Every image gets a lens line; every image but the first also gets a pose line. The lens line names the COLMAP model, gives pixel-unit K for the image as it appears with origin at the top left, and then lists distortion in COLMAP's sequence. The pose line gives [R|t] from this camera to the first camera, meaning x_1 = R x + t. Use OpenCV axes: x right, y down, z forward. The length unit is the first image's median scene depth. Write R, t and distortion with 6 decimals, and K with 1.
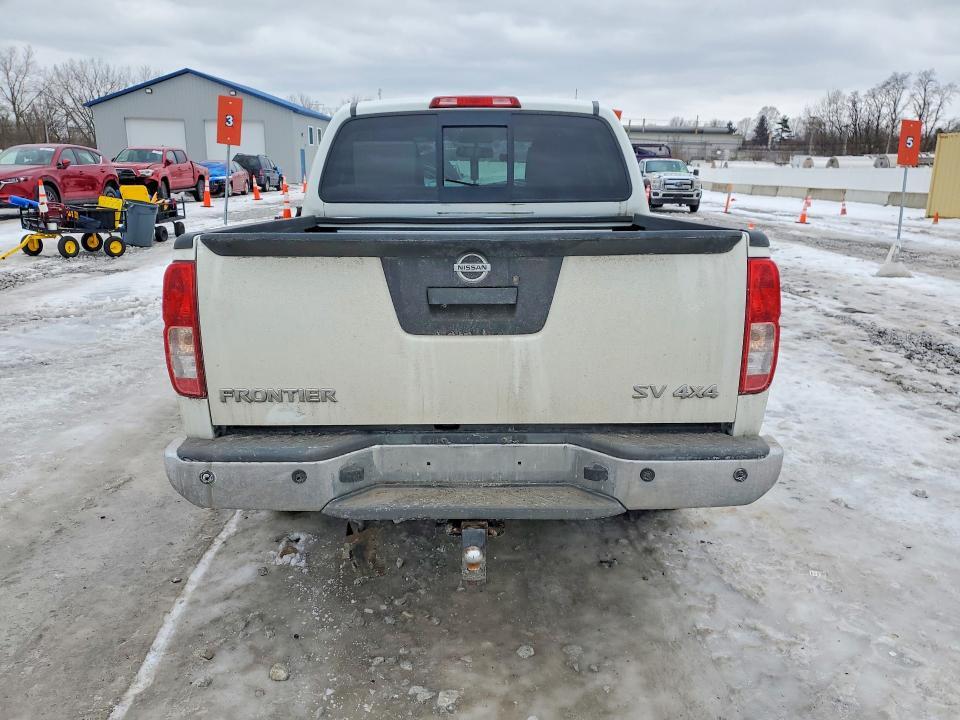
lens RADIAL K [[776.7, 0, 494.1], [0, 776.7, 357.9], [0, 0, 1]] dist [0.010959, -0.010304]
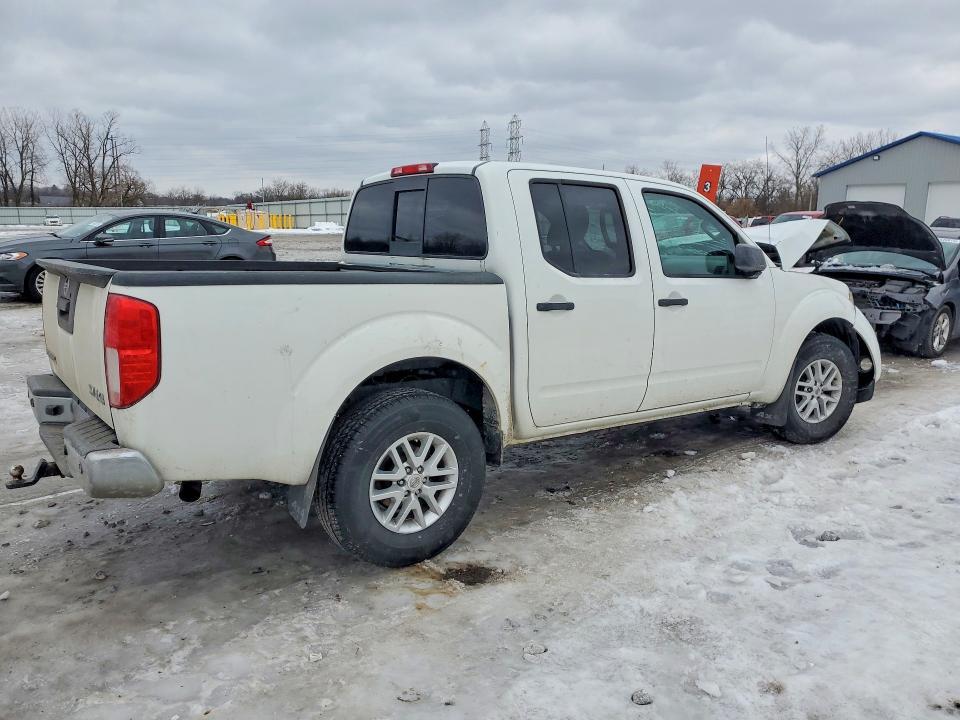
lens RADIAL K [[755.3, 0, 477.2], [0, 755.3, 364.4], [0, 0, 1]] dist [0.019645, 0.007212]
pose [[0.583759, 0.142734, -0.799282, 0.960864], [-0.197760, 0.979775, 0.030532, -0.103040], [0.787474, 0.140243, 0.600180, 0.450472]]
